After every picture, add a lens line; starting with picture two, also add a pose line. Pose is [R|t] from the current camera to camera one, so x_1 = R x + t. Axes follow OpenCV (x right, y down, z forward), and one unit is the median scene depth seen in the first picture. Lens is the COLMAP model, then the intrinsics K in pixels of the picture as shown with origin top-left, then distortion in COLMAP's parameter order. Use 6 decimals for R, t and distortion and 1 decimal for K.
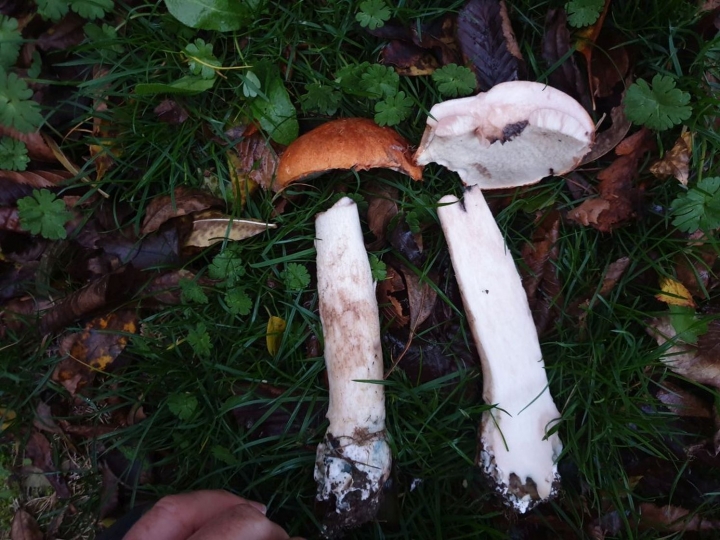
lens RADIAL K [[293.0, 0, 360.0], [0, 293.0, 270.0], [0, 0, 1]] dist [-0.050889, 0.025818]
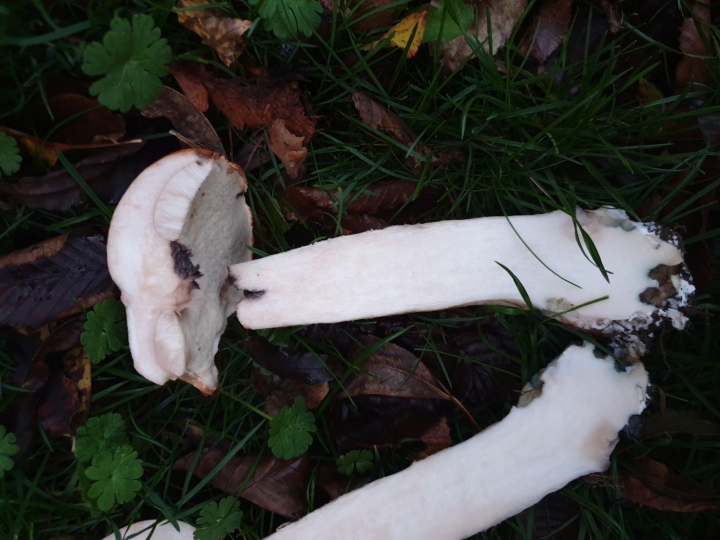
lens RADIAL K [[285.5, 0, 360.0], [0, 285.5, 270.0], [0, 0, 1]] dist [-0.000043, -0.000111]
pose [[0.065879, -0.996314, -0.054932, 0.571421], [0.997808, 0.065429, 0.009959, -0.007526], [-0.006328, -0.055468, 0.998440, 0.273072]]
